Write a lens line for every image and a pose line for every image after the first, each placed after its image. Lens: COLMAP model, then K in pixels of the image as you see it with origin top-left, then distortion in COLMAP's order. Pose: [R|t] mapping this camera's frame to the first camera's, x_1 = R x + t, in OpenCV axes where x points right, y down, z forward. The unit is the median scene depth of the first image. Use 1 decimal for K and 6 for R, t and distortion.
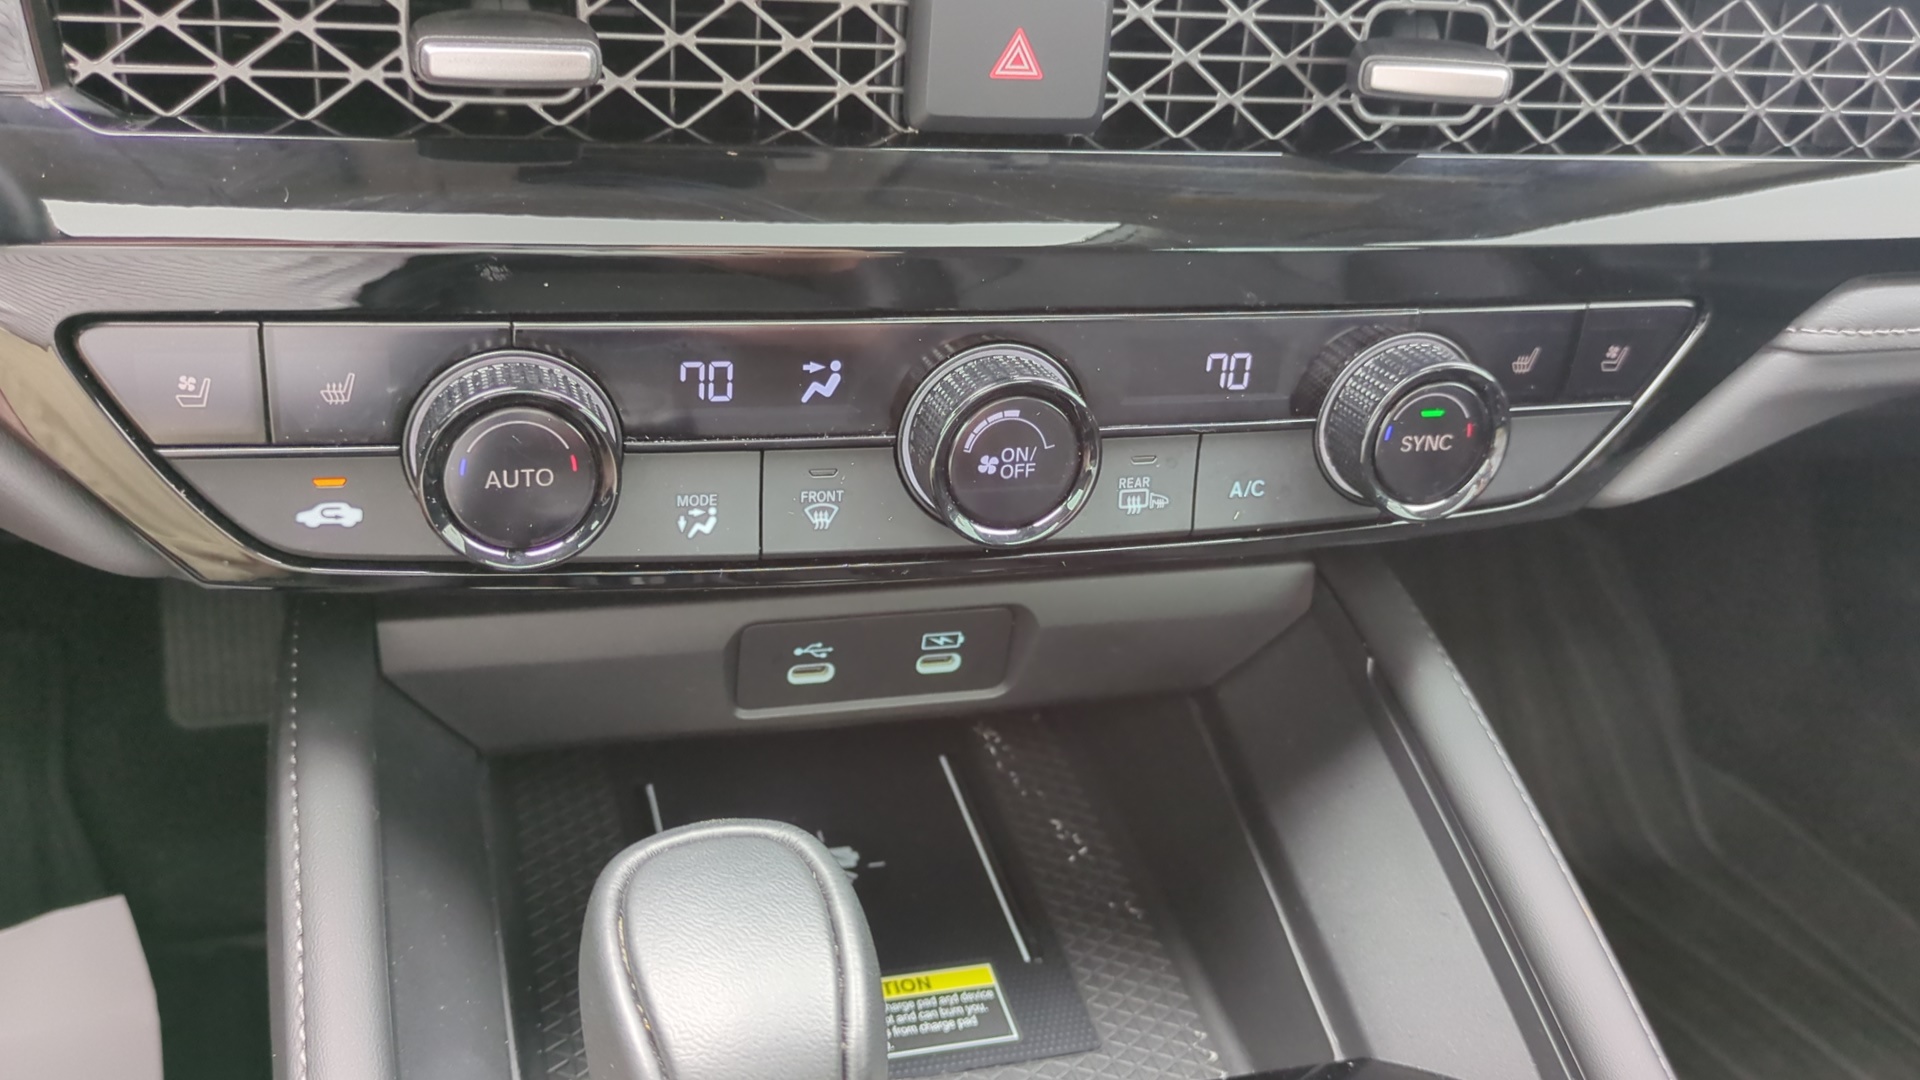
lens RADIAL K [[1759.5, 0, 942.0], [0, 1759.5, 526.2], [0, 0, 1]] dist [0.070644, -0.161455]
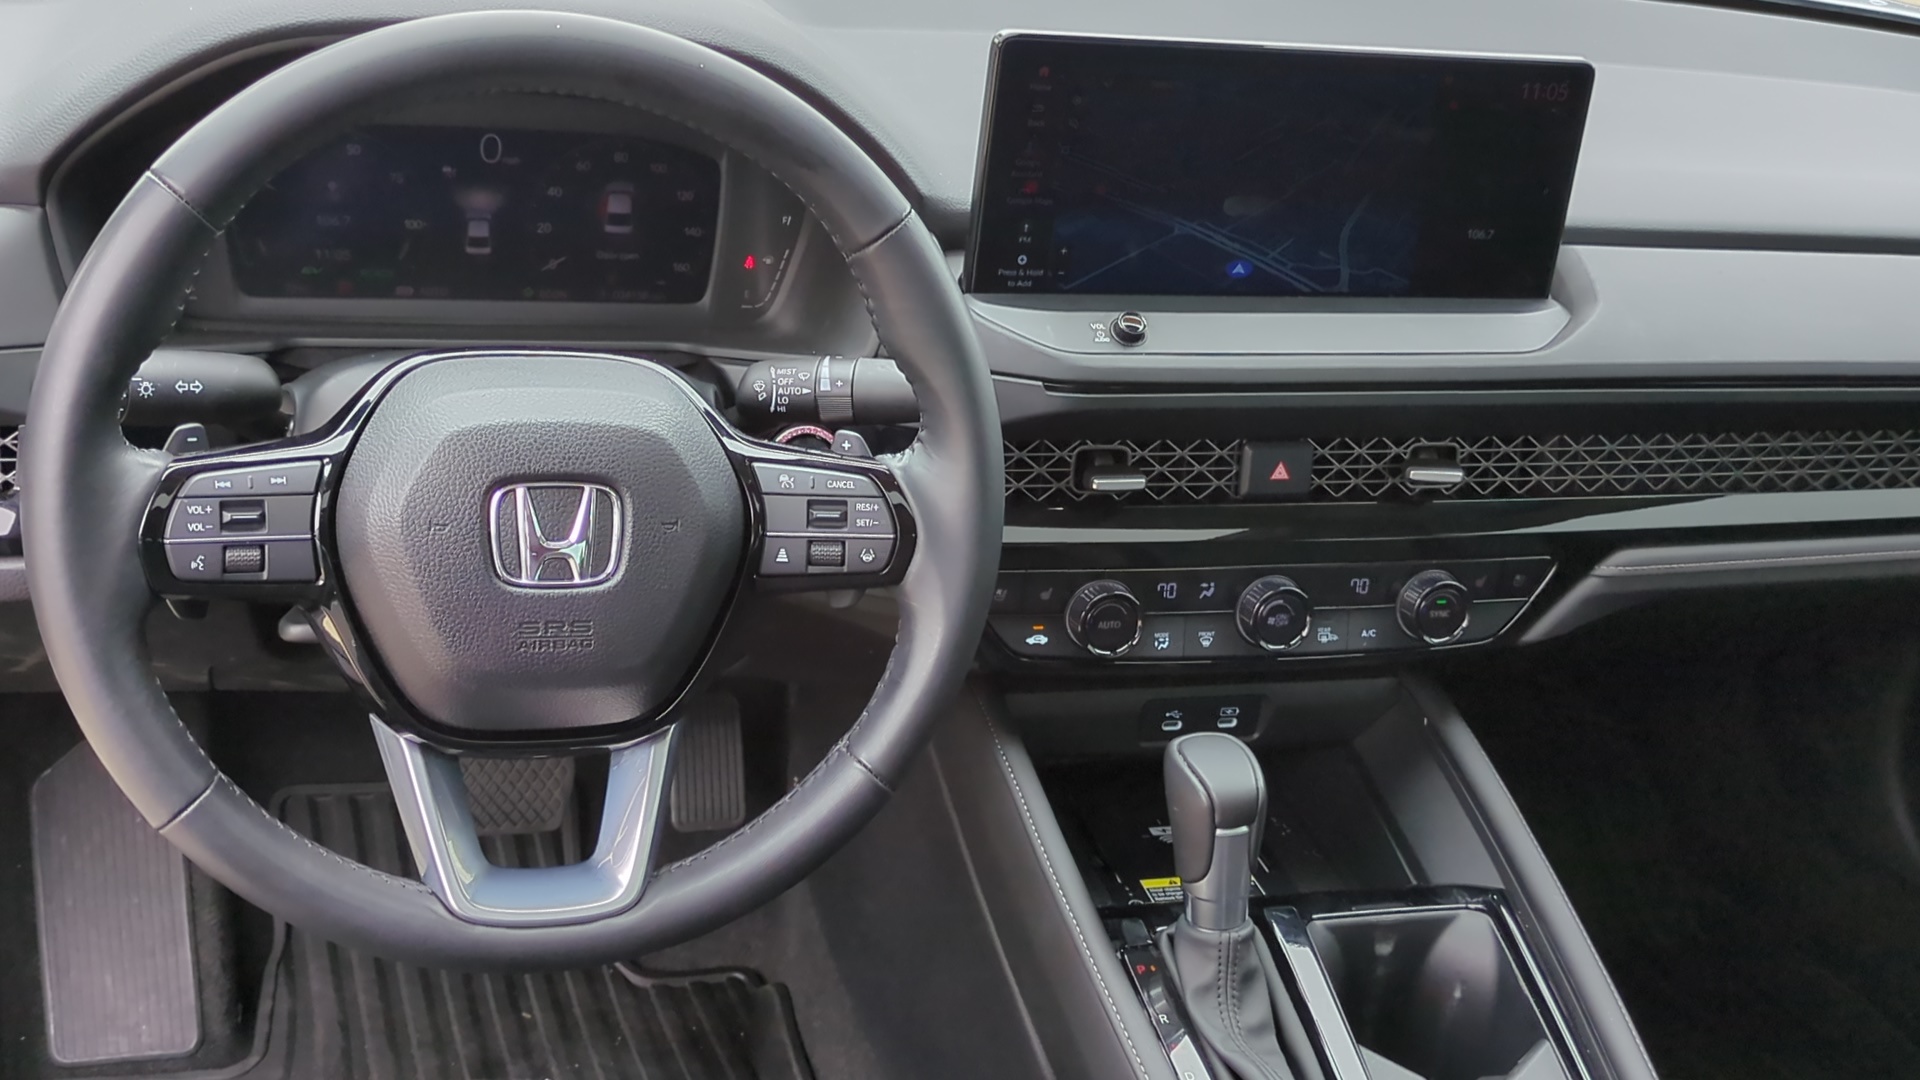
lens RADIAL K [[2174.9, 0, 926.5], [0, 2174.9, 543.9], [0, 0, 1]] dist [0.004785, -0.027255]
pose [[0.999756, -0.010752, -0.019294, -0.400363], [0.008221, 0.991902, -0.126741, 0.243951], [0.020500, 0.126551, 0.991748, -2.127275]]
